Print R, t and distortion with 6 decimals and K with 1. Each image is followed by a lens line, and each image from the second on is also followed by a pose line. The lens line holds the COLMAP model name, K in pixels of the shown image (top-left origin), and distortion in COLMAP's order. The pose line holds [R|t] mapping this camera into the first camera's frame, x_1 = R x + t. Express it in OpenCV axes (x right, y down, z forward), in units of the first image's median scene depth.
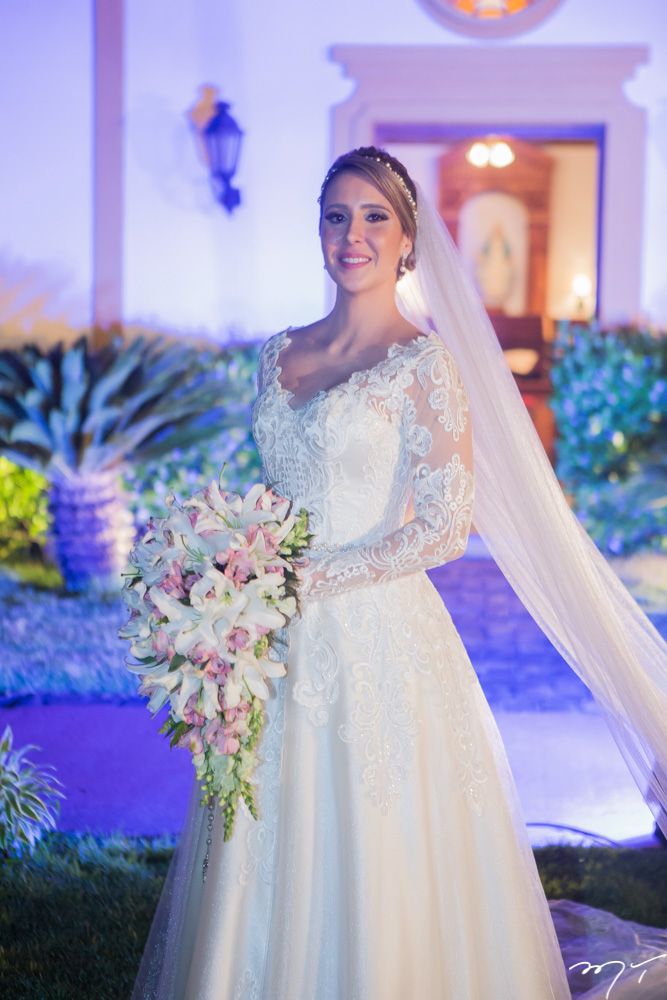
lens RADIAL K [[1793.0, 0, 345.5], [0, 1793.0, 528.3], [0, 0, 1]] dist [0.109383, 0.000000]
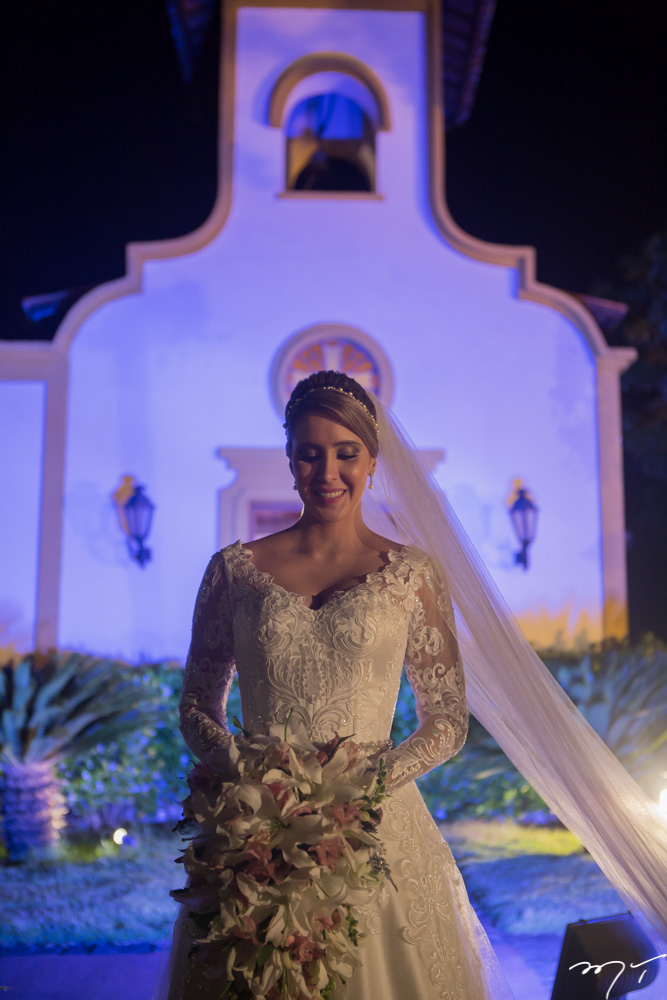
lens RADIAL K [[1242.8, 0, 333.4], [0, 1242.8, 509.1], [0, 0, 1]] dist [-0.030845, 0.000000]
pose [[0.994004, -0.001113, 0.109337, -0.027382], [0.027994, 0.969211, -0.244636, 0.014679], [-0.105699, 0.246230, 0.963431, 0.101738]]
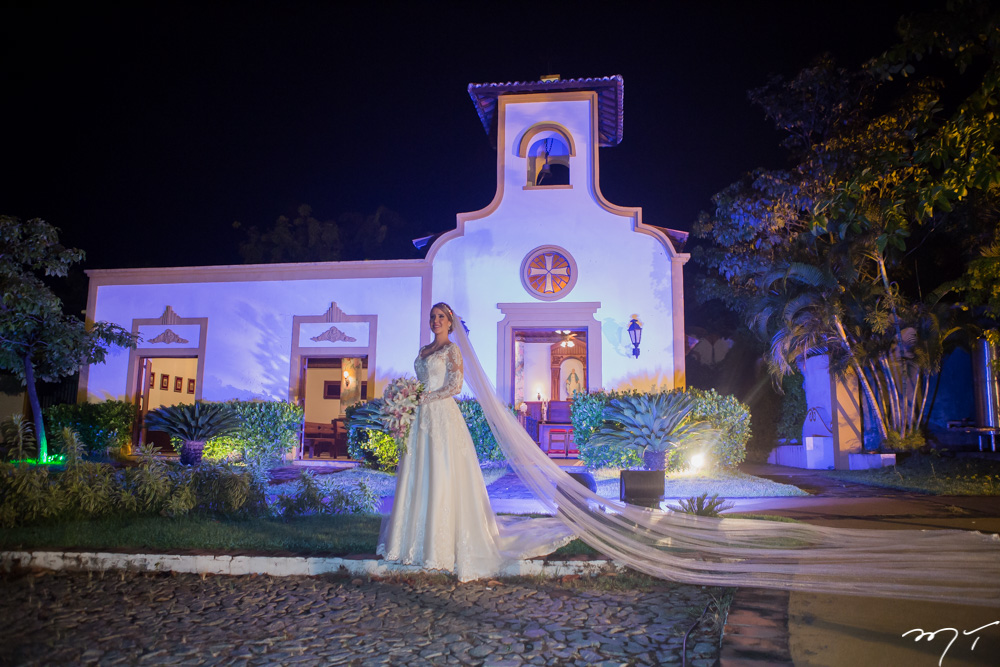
lens RADIAL K [[695.0, 0, 502.0], [0, 695.0, 326.4], [0, 0, 1]] dist [-0.084768, 0.062494]
pose [[0.998781, -0.015103, -0.046985, 0.063616], [0.003245, 0.970061, -0.242842, 0.068006], [0.049246, 0.242393, 0.968927, -0.160674]]
